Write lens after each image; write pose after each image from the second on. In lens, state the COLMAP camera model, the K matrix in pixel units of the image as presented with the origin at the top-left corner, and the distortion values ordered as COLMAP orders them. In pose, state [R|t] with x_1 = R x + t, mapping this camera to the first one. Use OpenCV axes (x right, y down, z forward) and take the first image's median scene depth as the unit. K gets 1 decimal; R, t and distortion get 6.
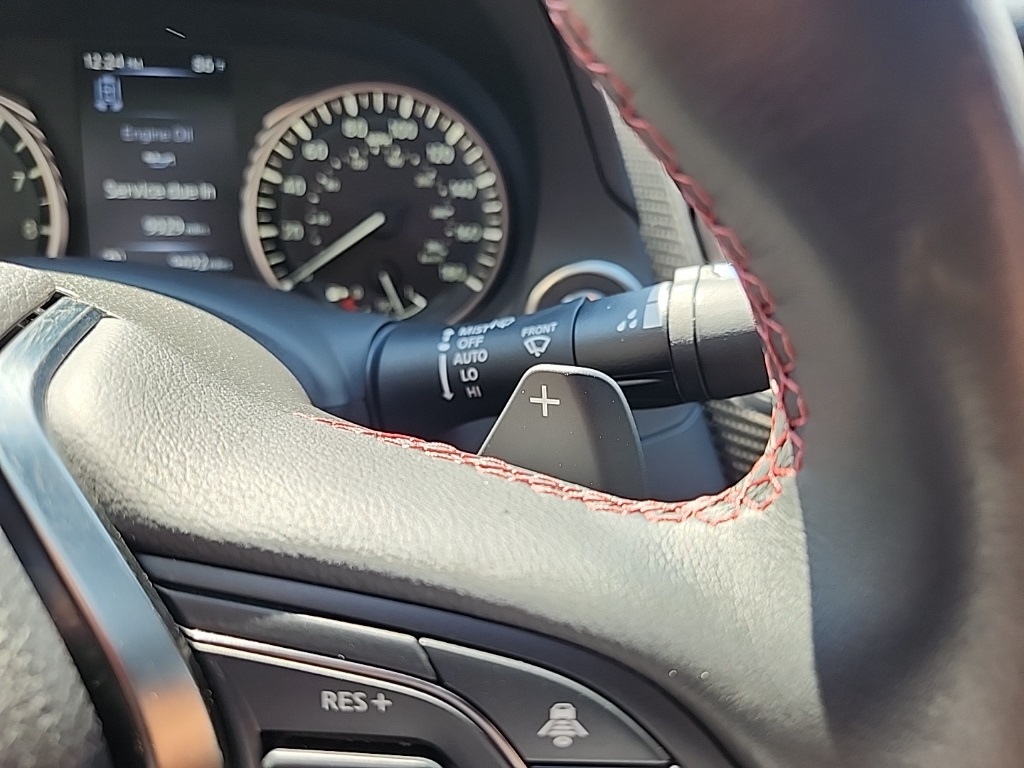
lens RADIAL K [[687.4, 0, 514.3], [0, 687.4, 390.9], [0, 0, 1]] dist [0.071050, -0.067021]
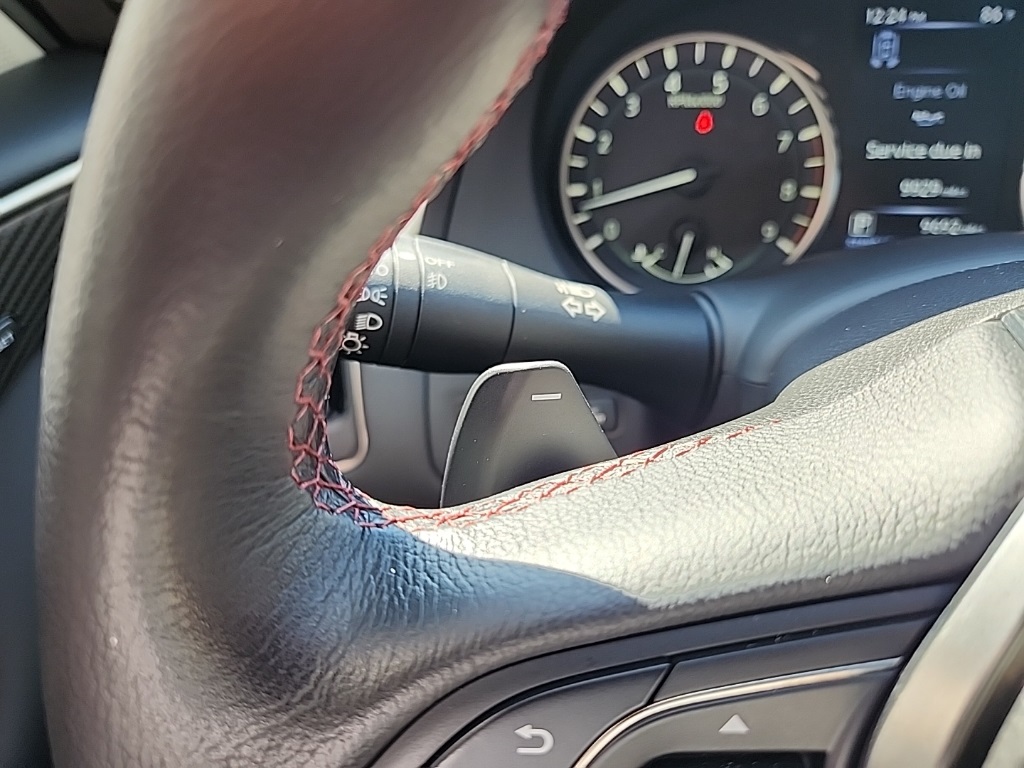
lens RADIAL K [[684.3, 0, 526.8], [0, 684.3, 384.2], [0, 0, 1]] dist [0.067599, -0.055542]
pose [[0.966019, 0.087388, -0.243250, -0.778350], [-0.072908, 0.995023, 0.067925, 0.009362], [0.247975, -0.047882, 0.967582, -0.085762]]
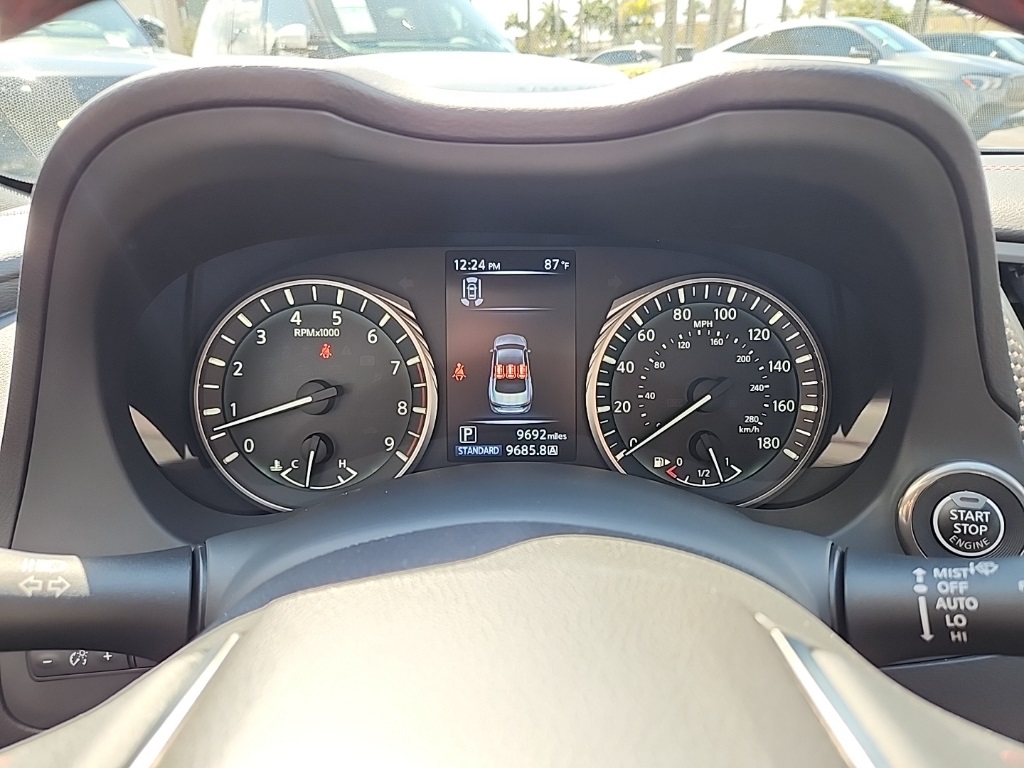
lens RADIAL K [[687.4, 0, 514.3], [0, 687.4, 390.9], [0, 0, 1]] dist [0.071050, -0.067021]
pose [[0.990861, 0.010276, -0.134492, -0.352046], [-0.023211, 0.995210, -0.094963, -0.151520], [0.132872, 0.097217, 0.986354, -0.099235]]
